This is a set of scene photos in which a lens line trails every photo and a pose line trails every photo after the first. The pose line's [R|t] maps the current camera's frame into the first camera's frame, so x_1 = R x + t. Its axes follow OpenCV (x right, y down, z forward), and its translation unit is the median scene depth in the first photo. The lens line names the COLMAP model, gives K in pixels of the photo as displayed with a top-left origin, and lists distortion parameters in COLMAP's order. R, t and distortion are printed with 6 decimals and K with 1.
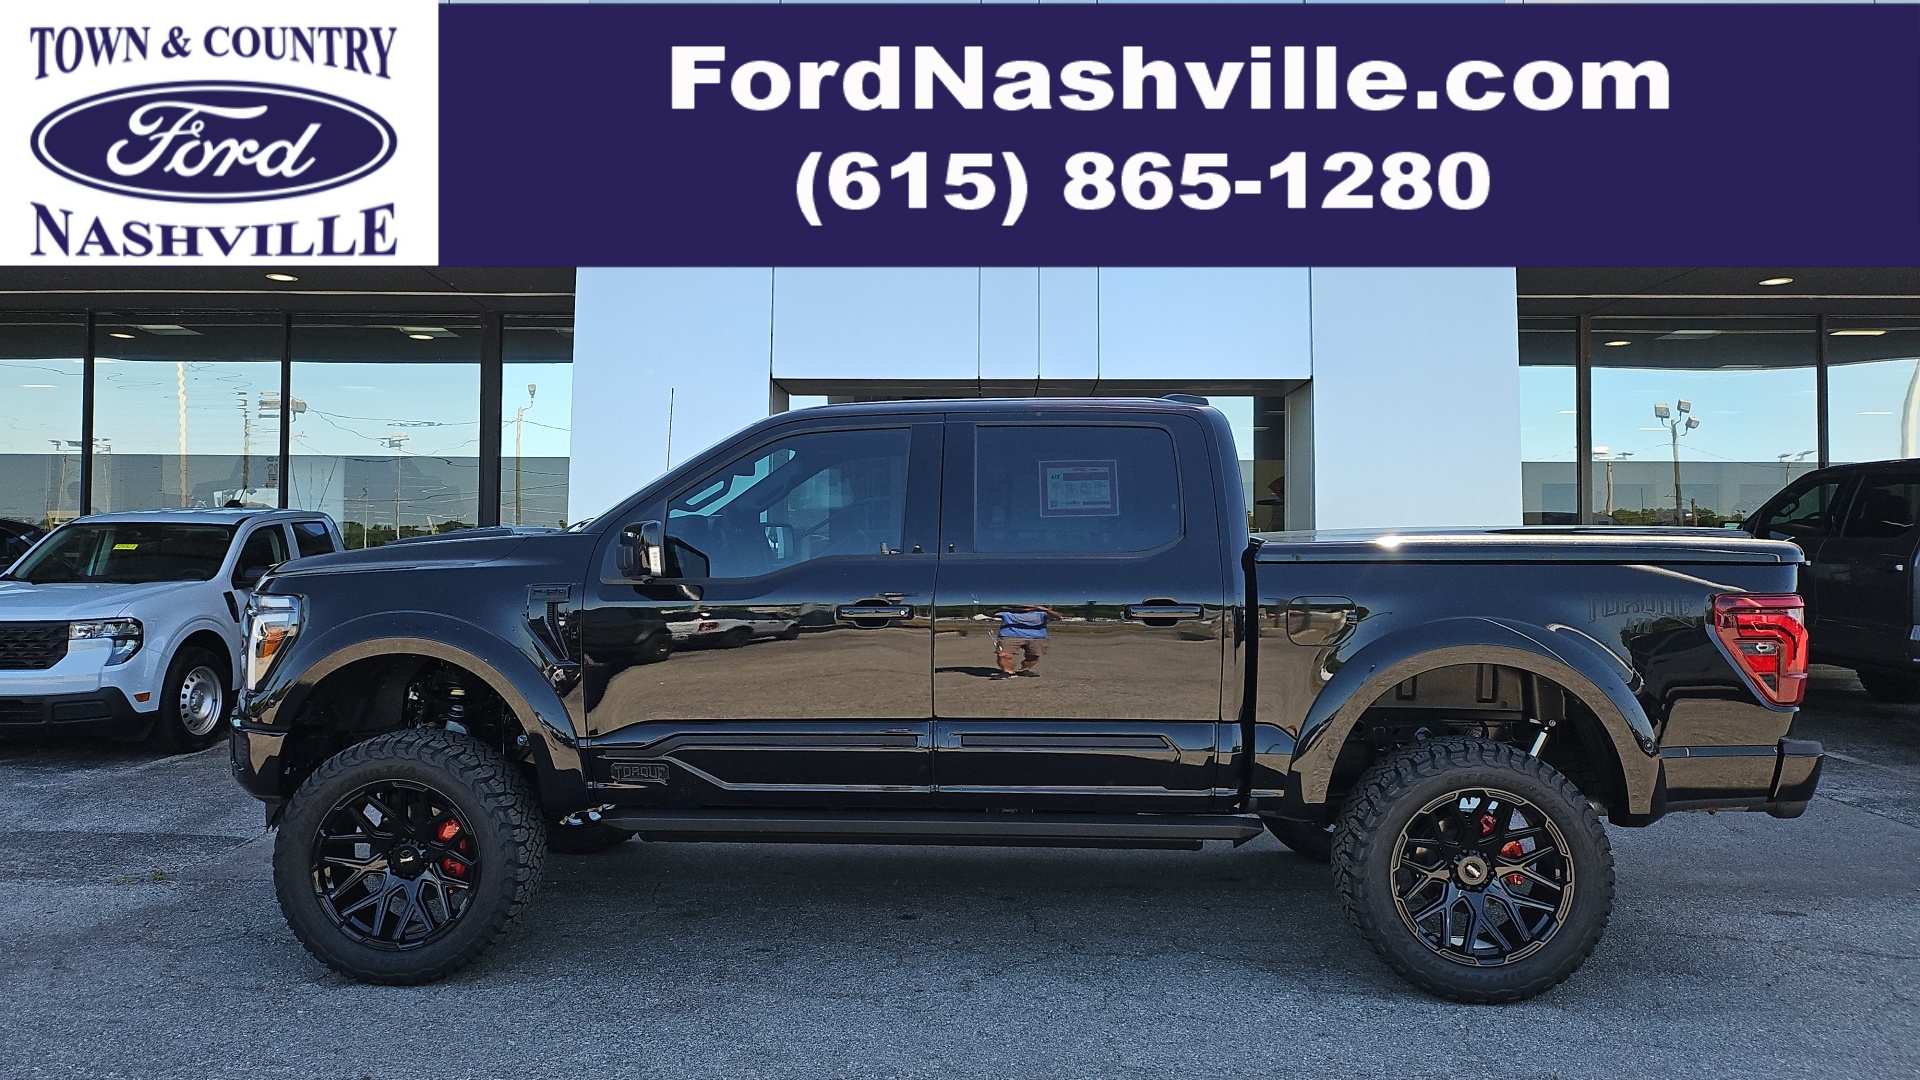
lens RADIAL K [[1346.5, 0, 960.0], [0, 1346.5, 540.0], [0, 0, 1]] dist [0.002904, -0.008285]
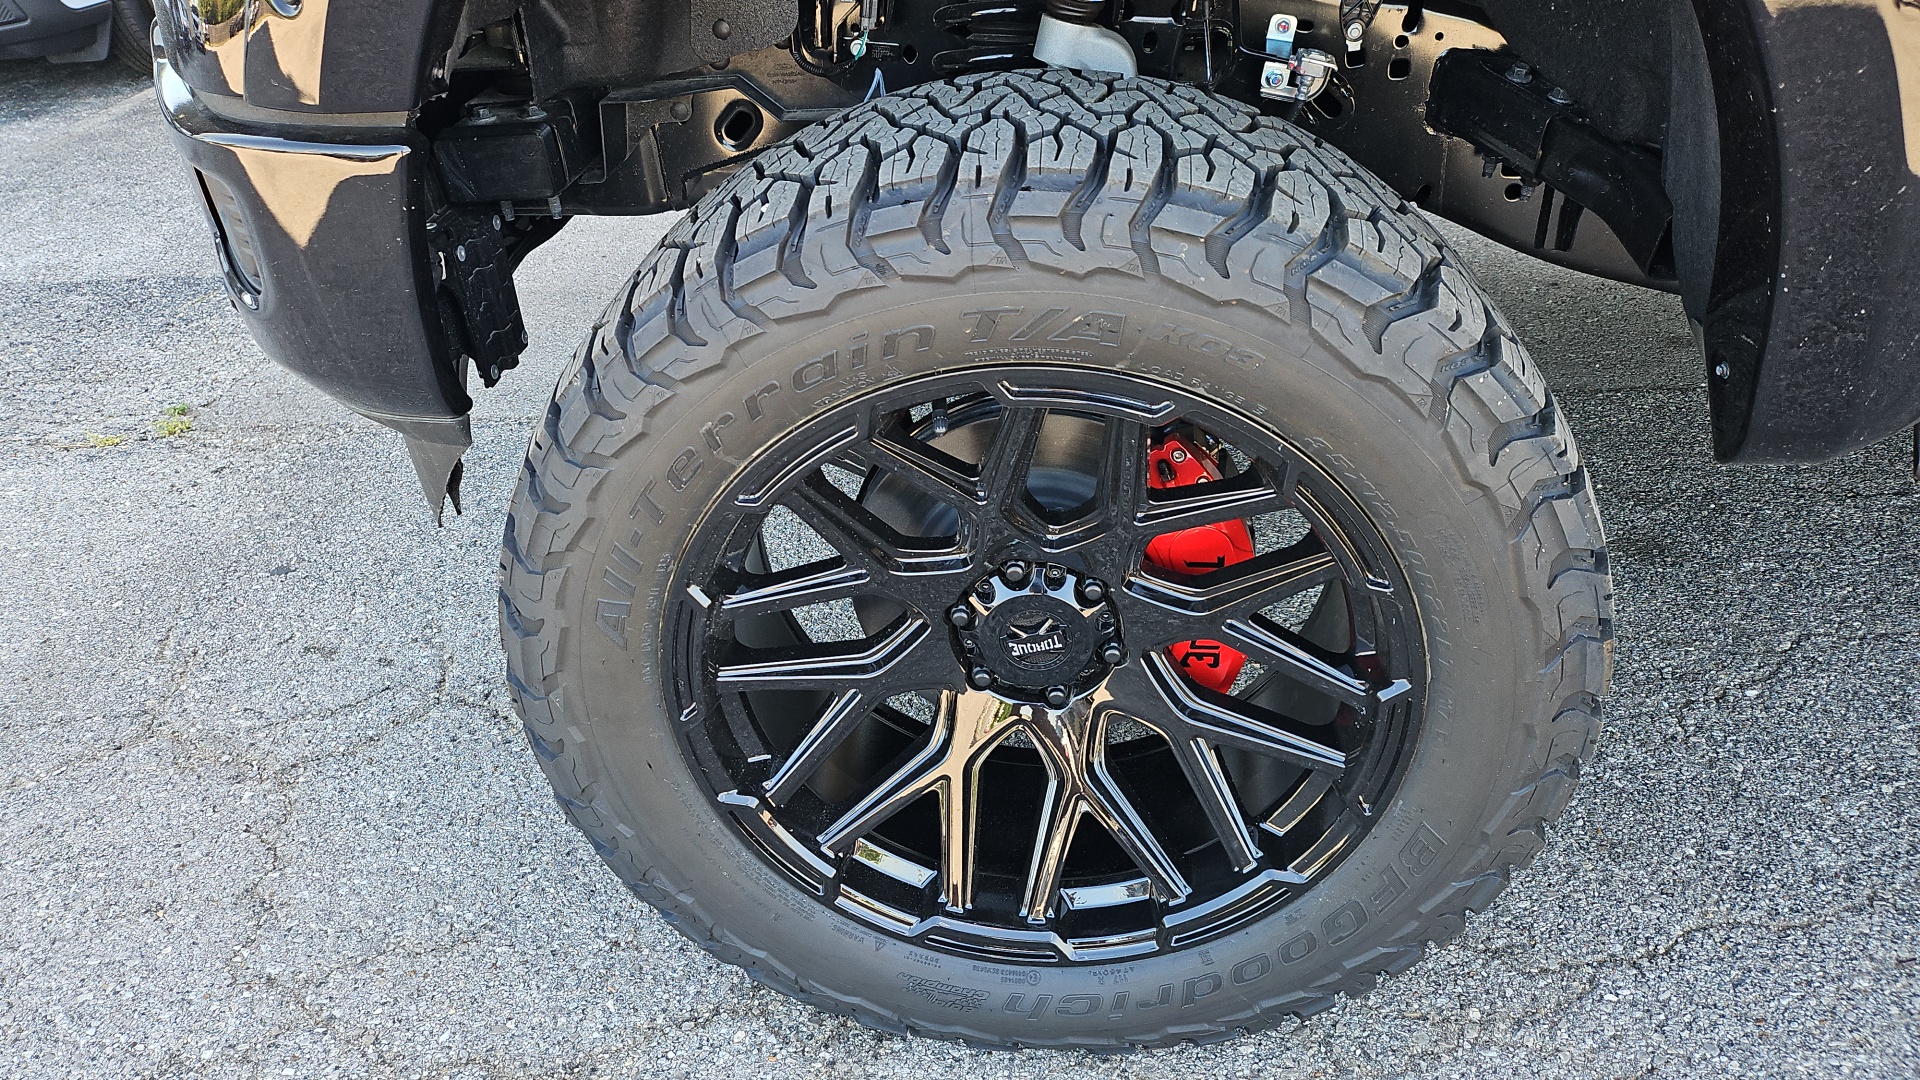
lens RADIAL K [[1346.5, 0, 960.0], [0, 1346.5, 540.0], [0, 0, 1]] dist [0.002904, -0.008285]
pose [[0.996266, -0.047013, -0.072411, -0.383892], [0.078343, 0.844707, 0.529464, 0.086268], [0.036274, -0.533160, 0.845236, 0.758455]]
